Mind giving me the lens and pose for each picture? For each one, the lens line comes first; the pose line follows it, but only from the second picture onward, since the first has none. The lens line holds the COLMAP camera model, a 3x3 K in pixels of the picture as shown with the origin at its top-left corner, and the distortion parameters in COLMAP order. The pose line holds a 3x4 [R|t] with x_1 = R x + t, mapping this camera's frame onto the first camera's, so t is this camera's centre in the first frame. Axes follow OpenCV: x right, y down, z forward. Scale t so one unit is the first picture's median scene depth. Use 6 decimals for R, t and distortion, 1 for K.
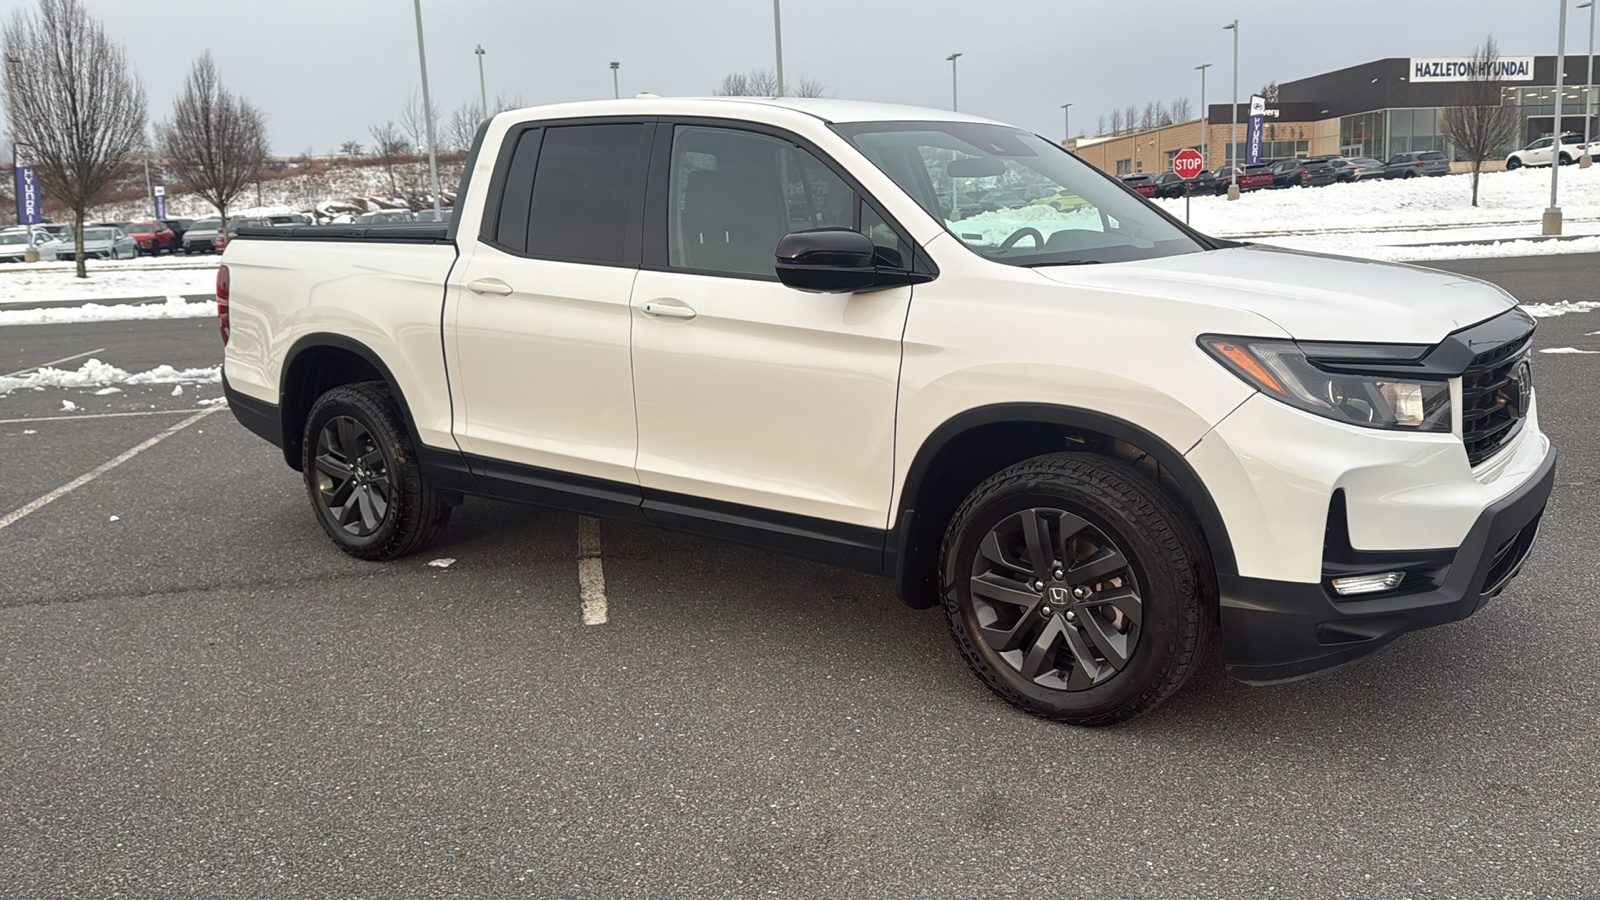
lens RADIAL K [[1278.2, 0, 836.9], [0, 1278.2, 449.3], [0, 0, 1]] dist [0.129477, -0.203106]
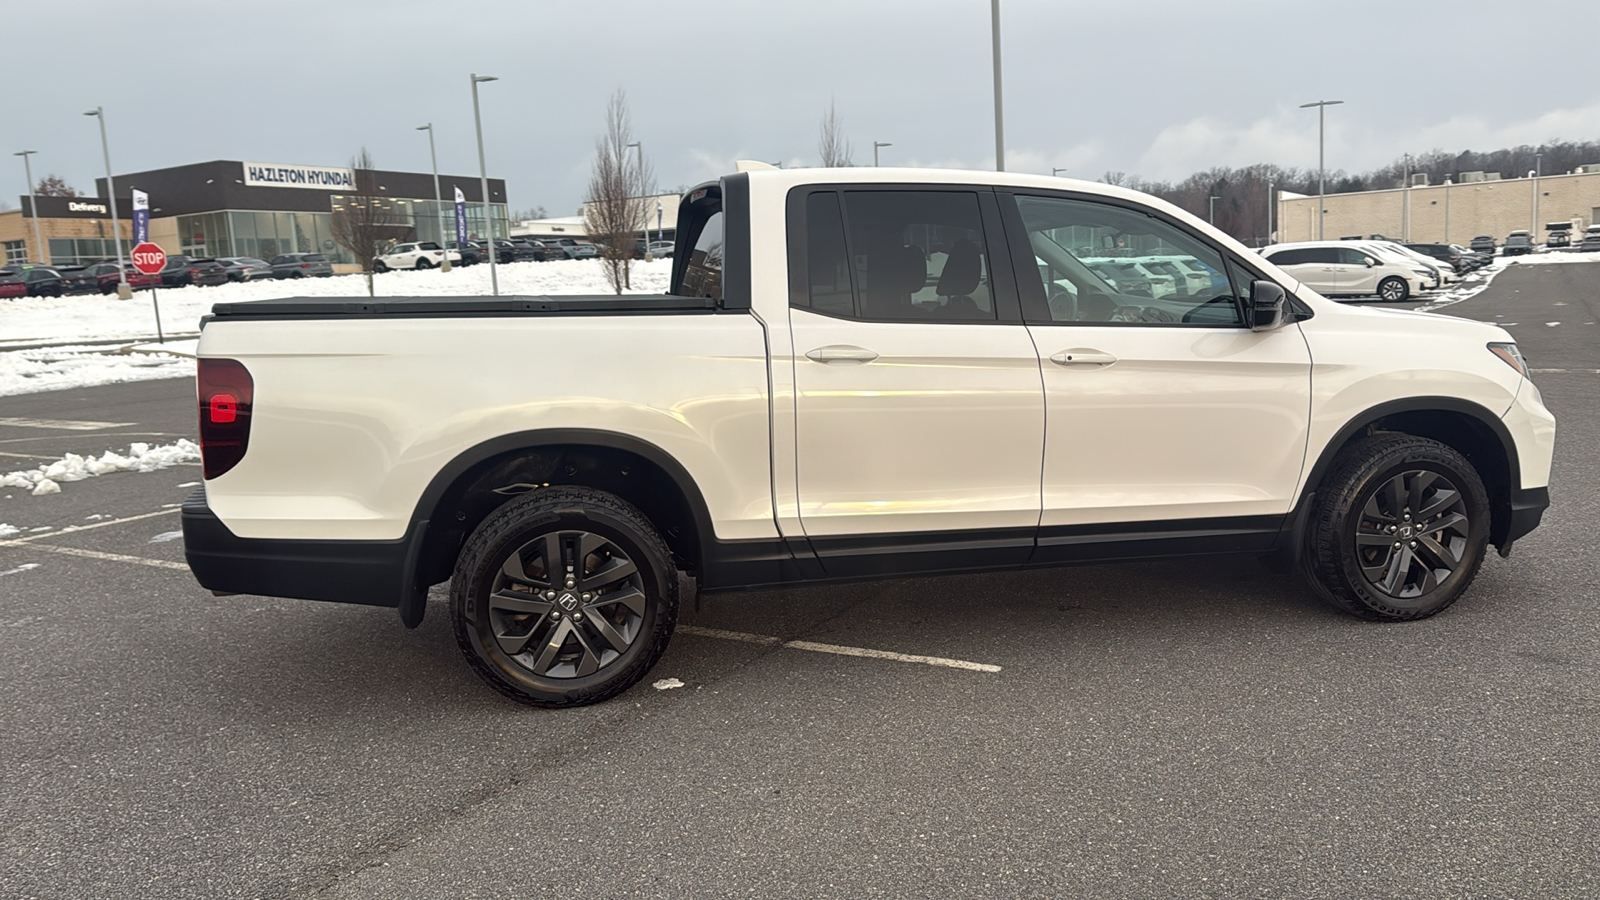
lens RADIAL K [[1275.2, 0, 842.4], [0, 1275.2, 467.7], [0, 0, 1]] dist [0.123990, -0.189214]
pose [[0.636994, -0.106343, 0.763499, -1.086197], [0.154065, 0.988019, 0.009078, -0.055453], [-0.755317, 0.111846, 0.645746, 0.435570]]
